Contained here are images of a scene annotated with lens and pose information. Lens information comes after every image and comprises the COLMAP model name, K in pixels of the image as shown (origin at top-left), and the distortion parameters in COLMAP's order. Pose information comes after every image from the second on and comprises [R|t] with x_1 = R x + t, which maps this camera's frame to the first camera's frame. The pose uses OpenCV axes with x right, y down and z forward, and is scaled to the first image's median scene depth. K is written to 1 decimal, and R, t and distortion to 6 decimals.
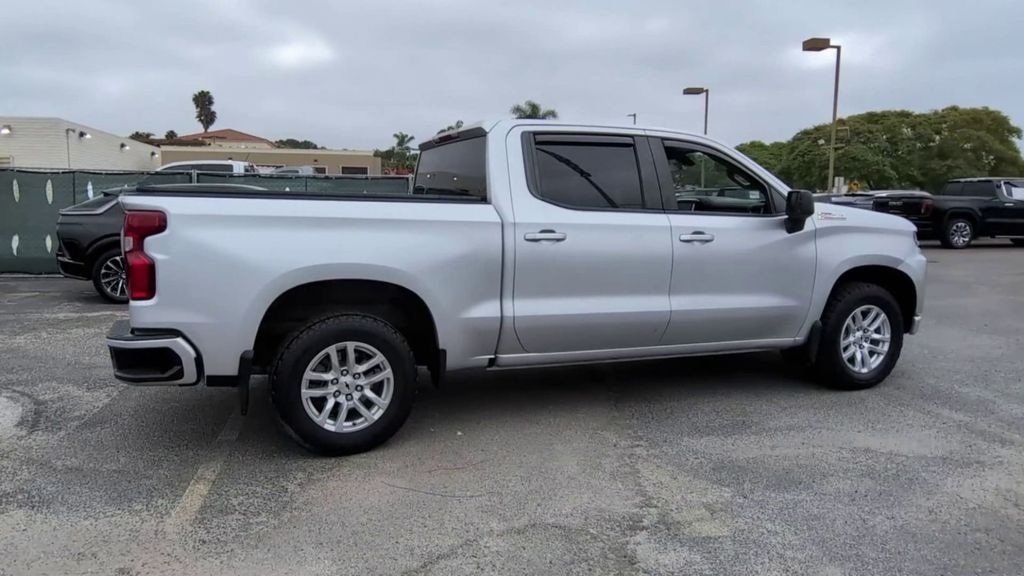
lens RADIAL K [[670.9, 0, 461.8], [0, 670.9, 275.5], [0, 0, 1]] dist [0.001682, -0.000293]
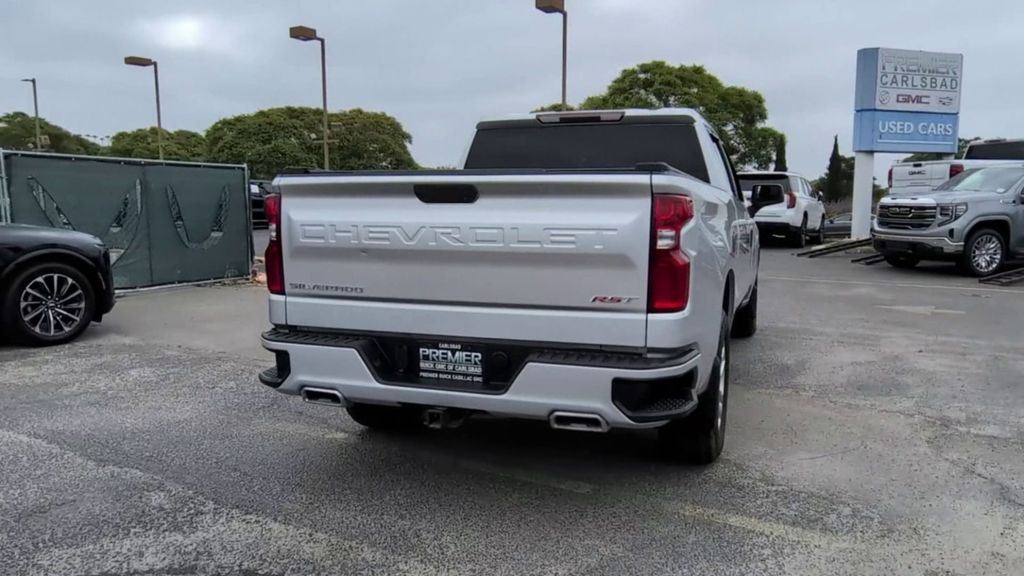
lens RADIAL K [[767.5, 0, 541.8], [0, 767.5, 288.9], [0, 0, 1]] dist [0.003557, -0.005513]
pose [[0.611065, -0.089102, 0.786550, -0.981380], [0.083393, 0.995362, 0.047969, -0.034317], [-0.787176, 0.036280, 0.615661, 0.444085]]
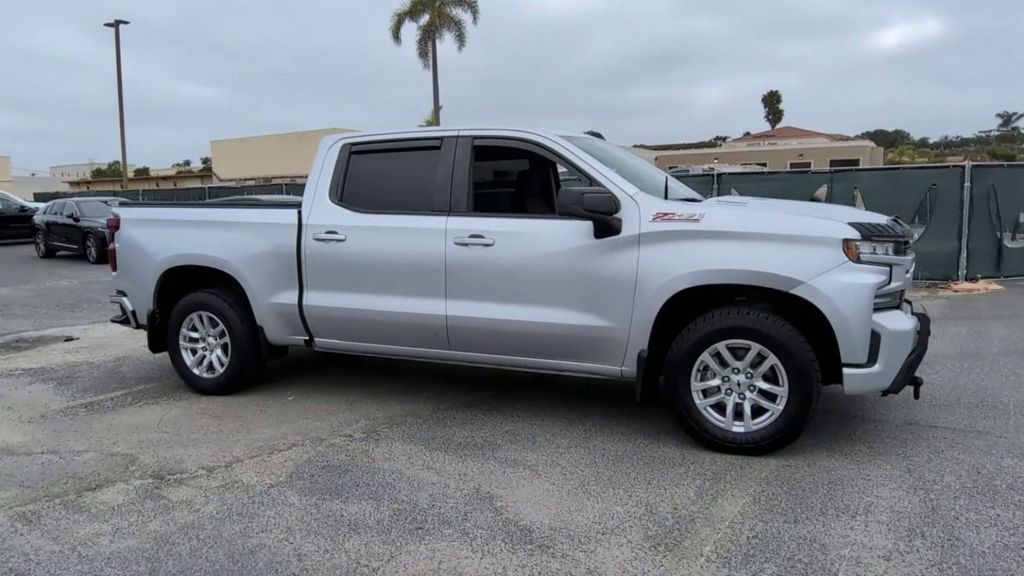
lens RADIAL K [[645.3, 0, 527.5], [0, 645.3, 284.4], [0, 0, 1]] dist [-0.000226, -0.000371]
pose [[0.757989, 0.065048, -0.649015, 1.004127], [-0.050110, 0.997882, 0.041490, -0.037552], [0.650339, 0.001074, 0.759643, 0.361652]]
